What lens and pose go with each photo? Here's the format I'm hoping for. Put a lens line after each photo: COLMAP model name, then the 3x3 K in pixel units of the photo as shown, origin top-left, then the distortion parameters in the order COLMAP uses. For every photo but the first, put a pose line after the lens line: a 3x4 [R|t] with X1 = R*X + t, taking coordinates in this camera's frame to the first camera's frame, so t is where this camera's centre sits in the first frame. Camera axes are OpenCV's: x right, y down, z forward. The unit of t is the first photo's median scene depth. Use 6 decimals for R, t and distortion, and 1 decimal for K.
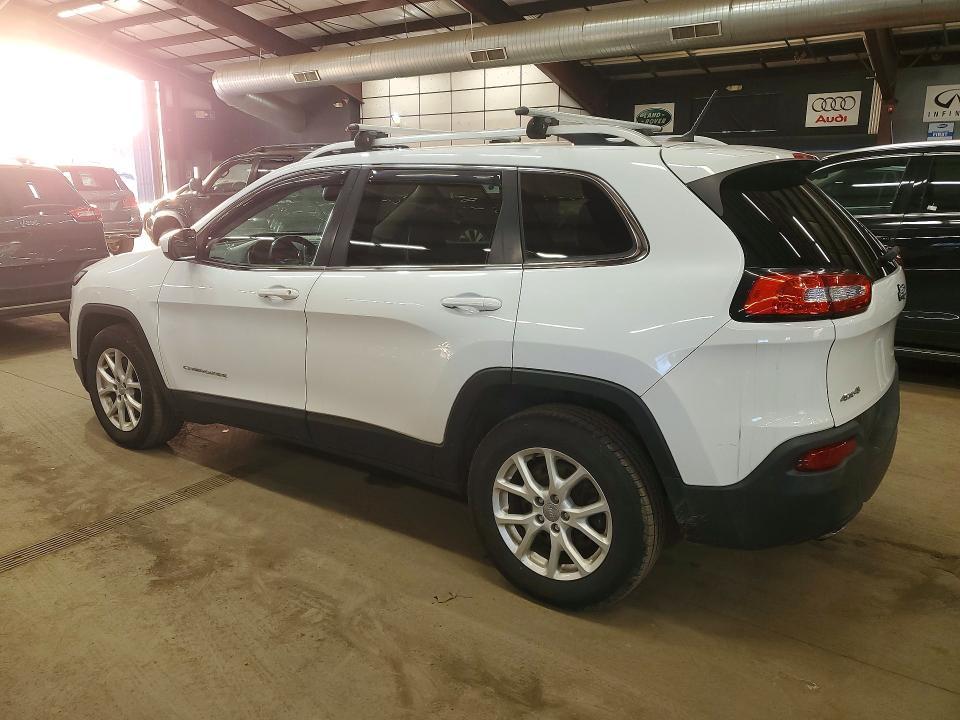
lens RADIAL K [[751.6, 0, 485.7], [0, 751.6, 356.7], [0, 0, 1]] dist [-0.002254, 0.053358]
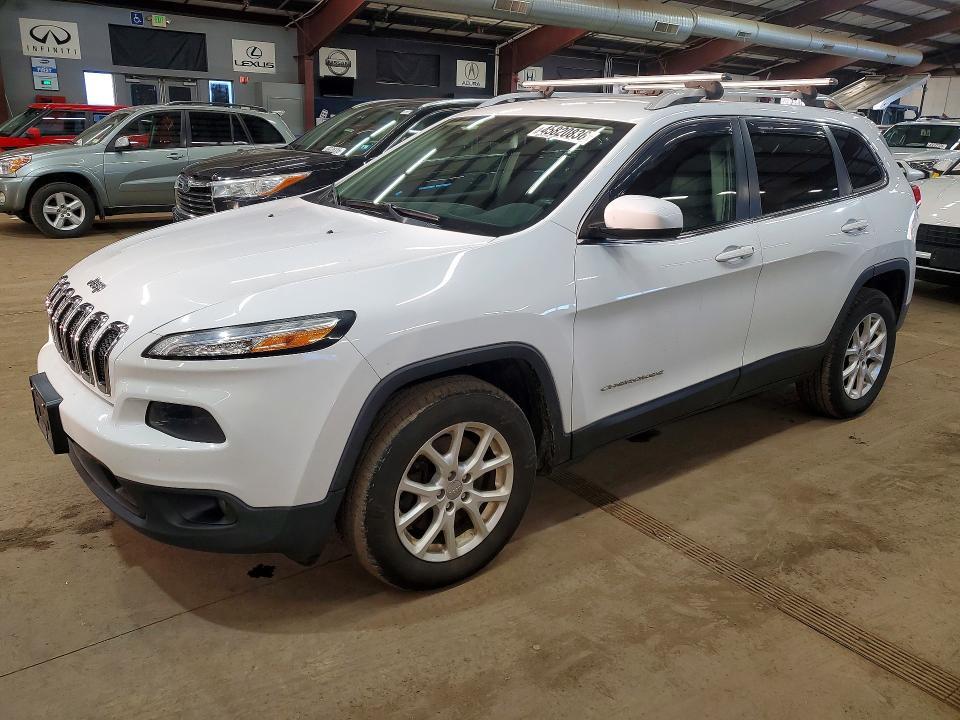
lens RADIAL K [[741.1, 0, 479.3], [0, 741.1, 301.9], [0, 0, 1]] dist [0.031594, 0.002380]
pose [[0.297692, -0.214570, 0.930236, -1.172956], [0.195157, 0.967515, 0.160715, -0.224317], [-0.934501, 0.133699, 0.329897, 0.917653]]
